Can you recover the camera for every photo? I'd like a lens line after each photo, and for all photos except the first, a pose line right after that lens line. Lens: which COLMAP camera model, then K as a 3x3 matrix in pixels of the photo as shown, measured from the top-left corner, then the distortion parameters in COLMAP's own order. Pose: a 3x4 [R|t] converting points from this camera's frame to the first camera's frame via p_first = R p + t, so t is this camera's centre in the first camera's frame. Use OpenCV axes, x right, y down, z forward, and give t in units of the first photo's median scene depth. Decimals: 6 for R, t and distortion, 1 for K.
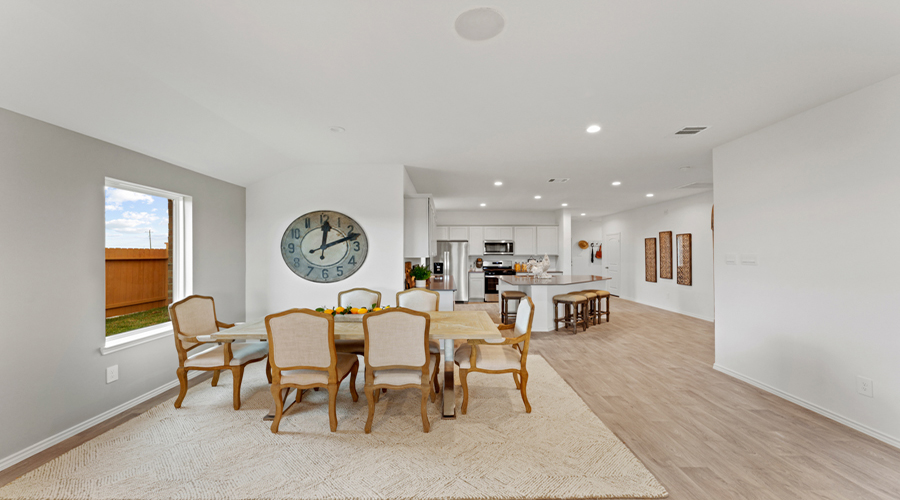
lens RADIAL K [[356.2, 0, 448.2], [0, 356.2, 253.1], [0, 0, 1]] dist [0.000286, 0.000421]
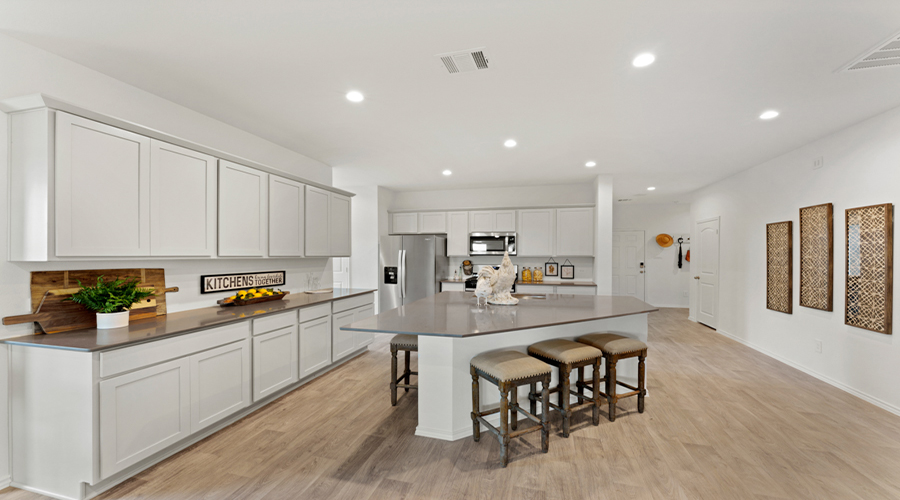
lens RADIAL K [[356.2, 0, 448.2], [0, 356.2, 253.1], [0, 0, 1]] dist [0.000286, 0.000421]
pose [[0.964492, 0.003615, -0.264087, 0.305767], [-0.003264, 0.999993, 0.001767, 0.000833], [0.264092, -0.000842, 0.964497, 0.478620]]
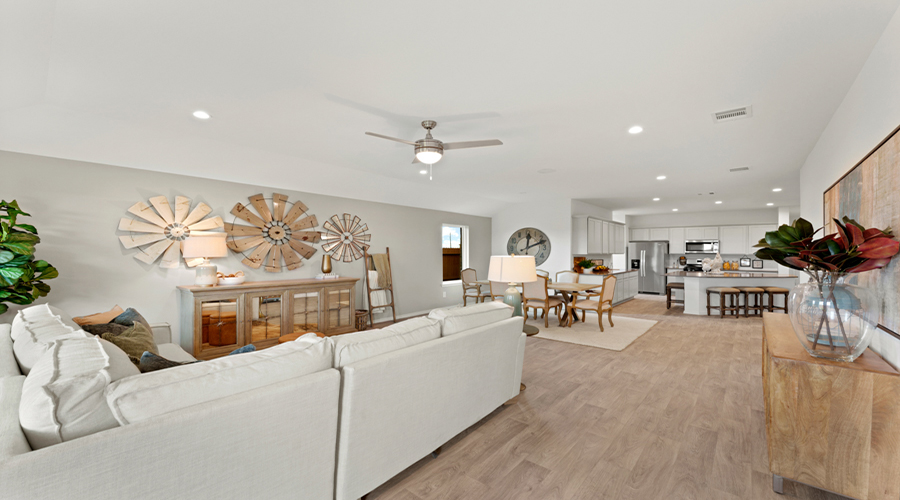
lens RADIAL K [[356.2, 0, 448.2], [0, 356.2, 253.1], [0, 0, 1]] dist [0.000286, 0.000421]
pose [[0.764991, 0.009078, -0.643978, 0.326552], [-0.004433, 0.999951, 0.008830, -0.002694], [0.644026, -0.003900, 0.764993, -0.417237]]
